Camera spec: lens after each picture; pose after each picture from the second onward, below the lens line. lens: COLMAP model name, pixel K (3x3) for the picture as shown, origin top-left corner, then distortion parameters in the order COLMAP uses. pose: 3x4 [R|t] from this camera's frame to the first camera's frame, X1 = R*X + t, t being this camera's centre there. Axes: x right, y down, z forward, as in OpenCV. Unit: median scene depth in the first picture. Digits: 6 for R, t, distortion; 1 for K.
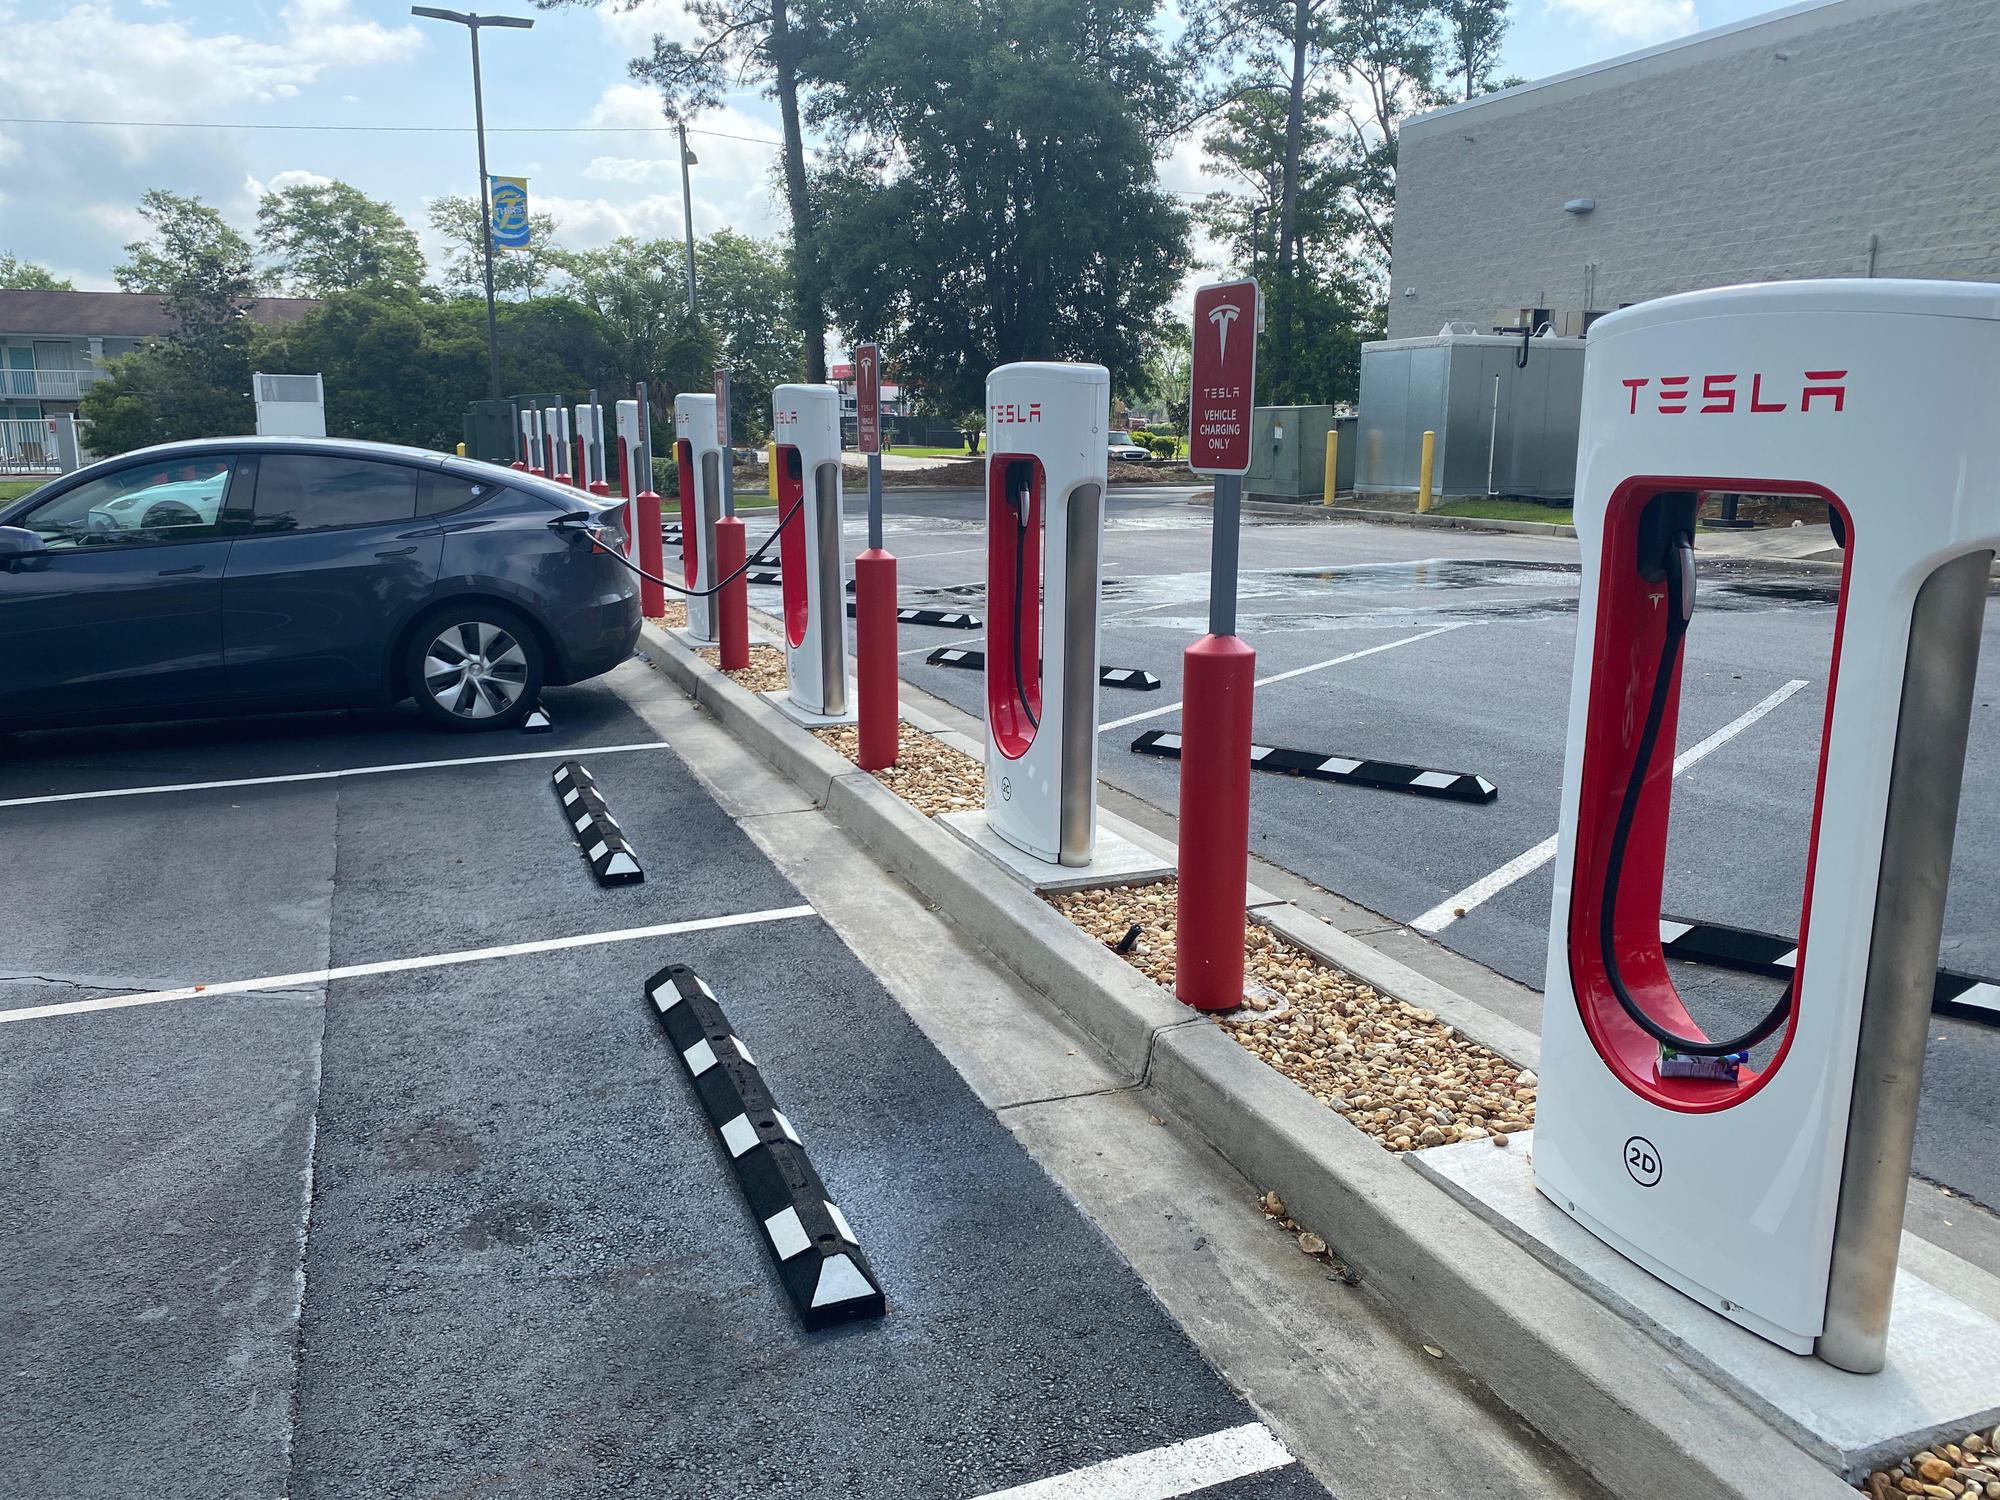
lens RADIAL K [[1452.2, 0, 999.8], [0, 1452.2, 747.1], [0, 0, 1]] dist [0.039837, -0.002081]
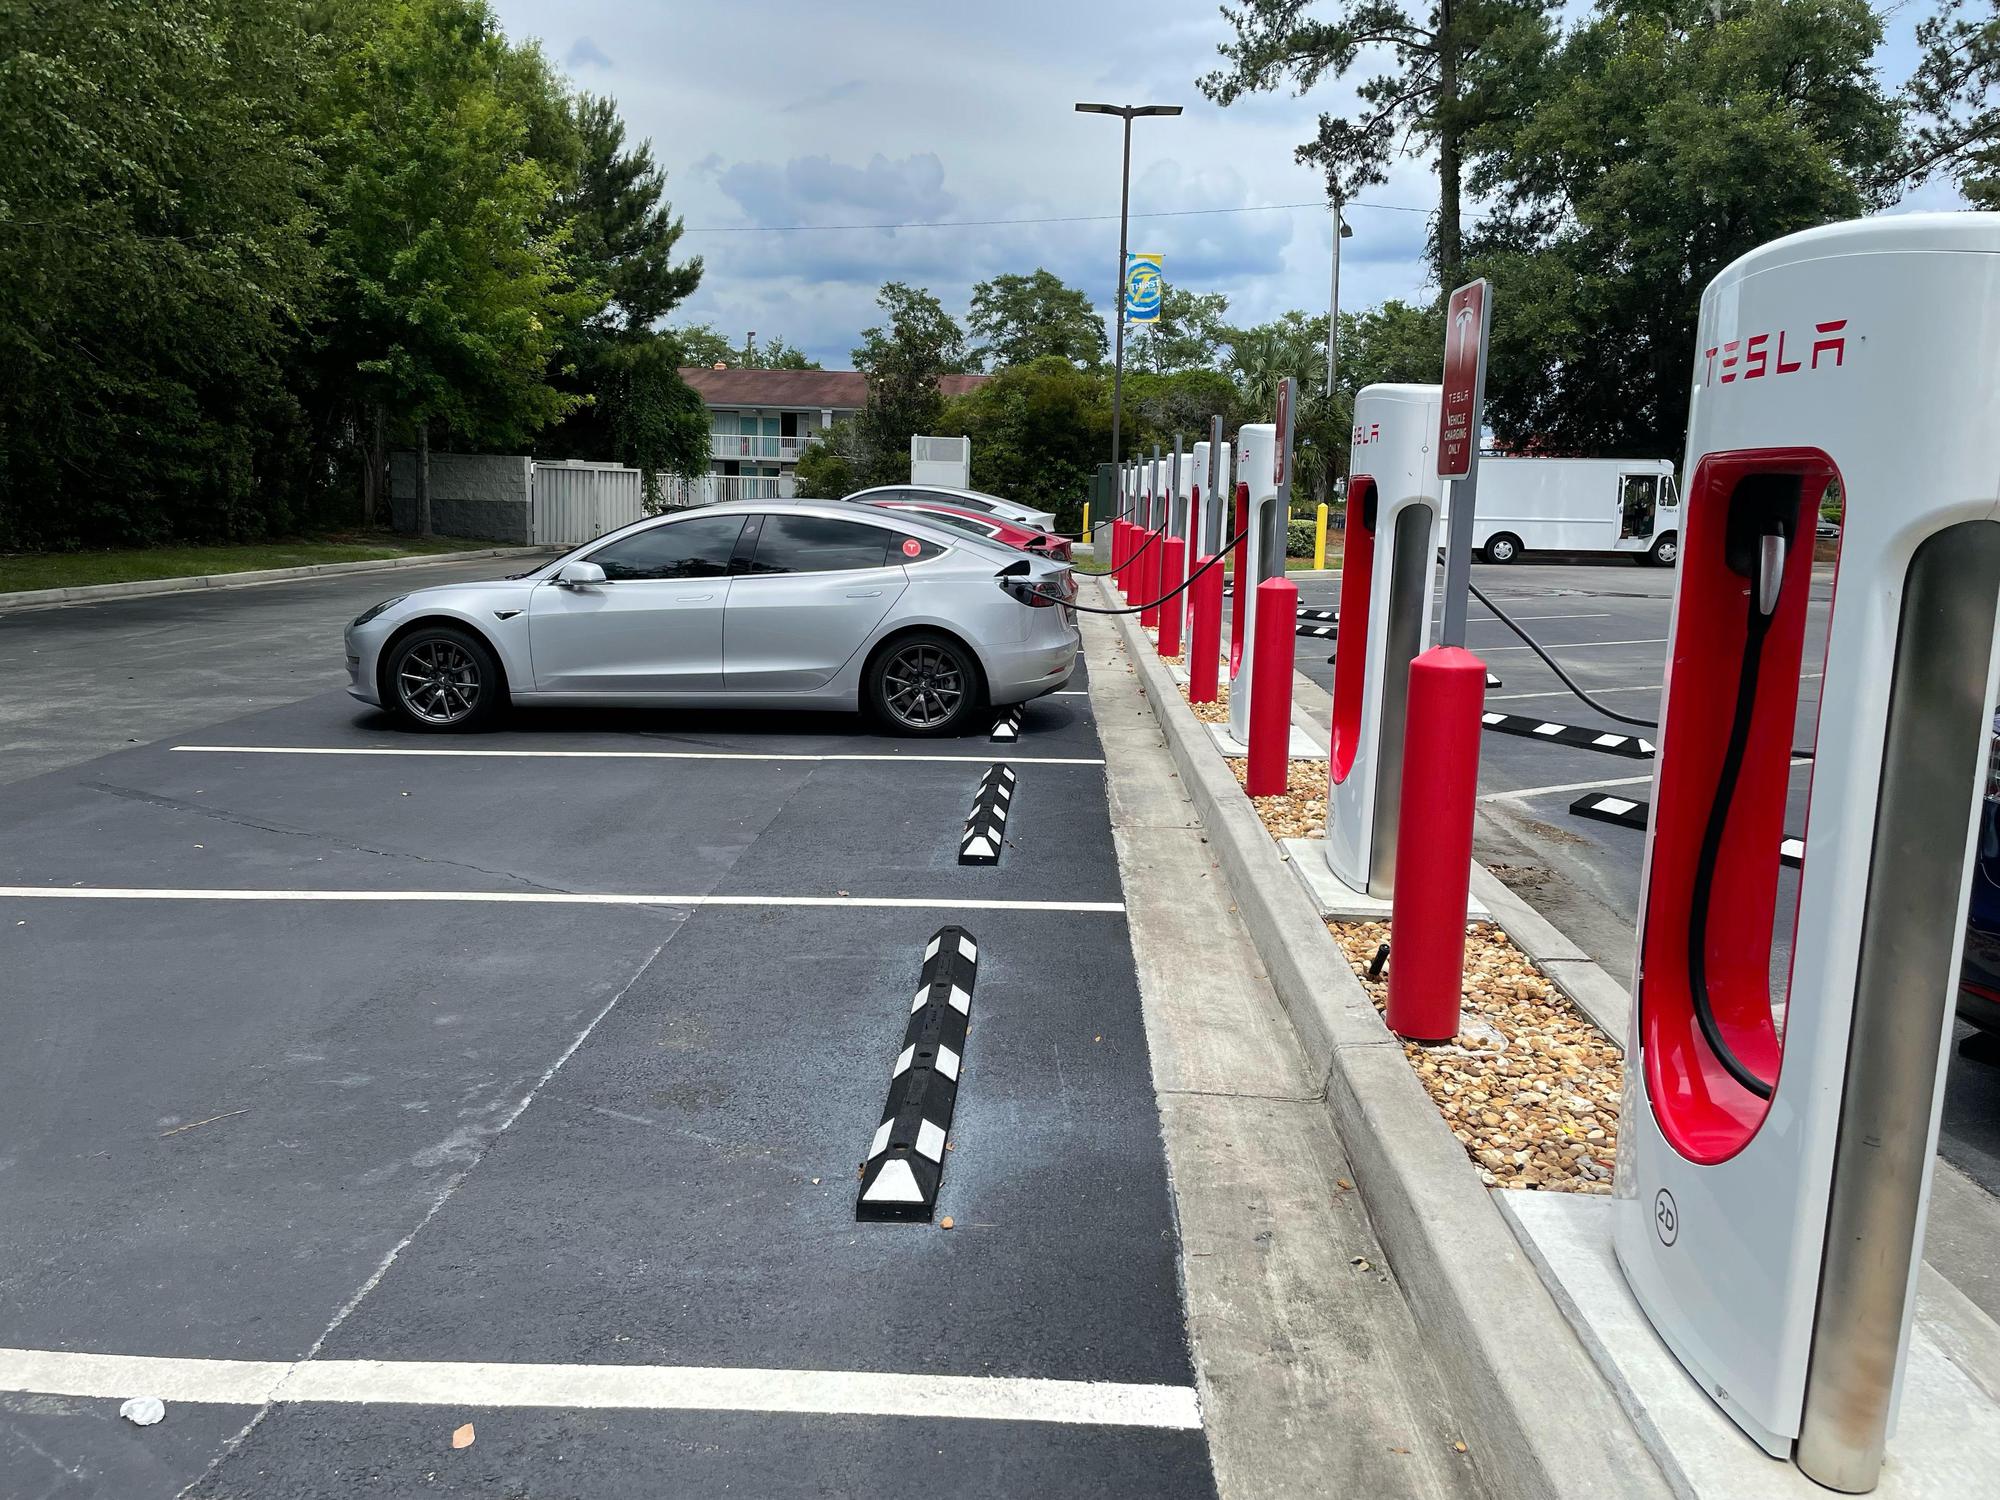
lens RADIAL K [[1468.0, 0, 1080.3], [0, 1468.0, 750.8], [0, 0, 1]] dist [0.126553, -0.129067]
pose [[0.925366, 0.091663, -0.367825, 0.263876], [-0.110394, 0.993430, -0.030159, 0.042626], [0.362644, 0.068514, 0.929406, 0.001110]]
